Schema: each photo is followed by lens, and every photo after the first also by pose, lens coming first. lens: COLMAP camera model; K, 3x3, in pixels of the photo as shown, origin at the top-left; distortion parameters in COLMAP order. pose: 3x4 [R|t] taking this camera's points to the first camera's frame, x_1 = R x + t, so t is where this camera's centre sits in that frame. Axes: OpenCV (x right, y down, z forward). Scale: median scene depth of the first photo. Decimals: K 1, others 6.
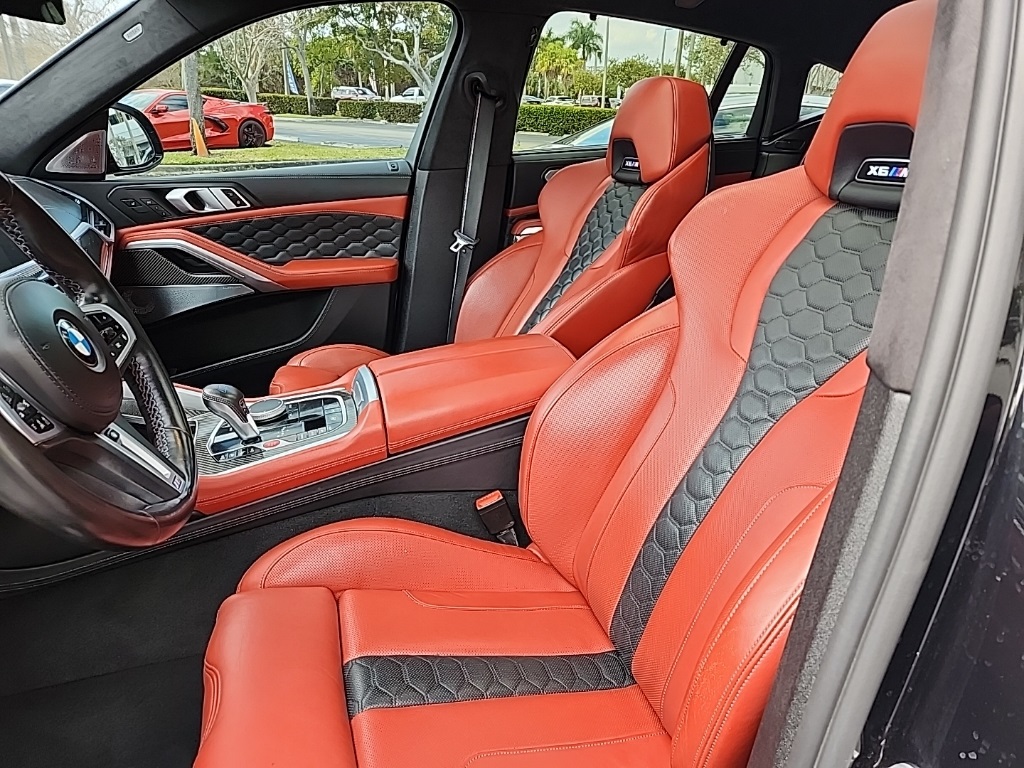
lens RADIAL K [[670.2, 0, 531.1], [0, 670.2, 385.0], [0, 0, 1]] dist [0.074221, -0.058054]
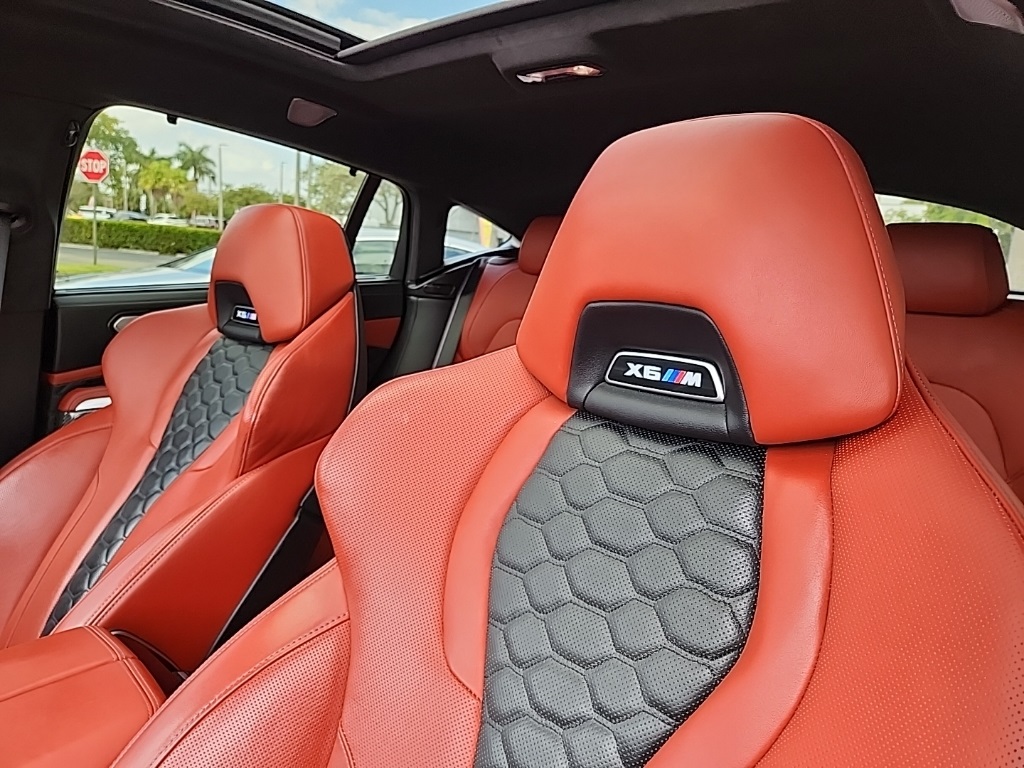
lens RADIAL K [[663.2, 0, 518.1], [0, 663.2, 384.3], [0, 0, 1]] dist [0.074001, -0.062033]
pose [[0.875220, -0.057262, 0.480325, 0.049016], [0.137701, 0.981379, -0.133915, -0.106381], [-0.463712, 0.183346, 0.866807, 0.235223]]
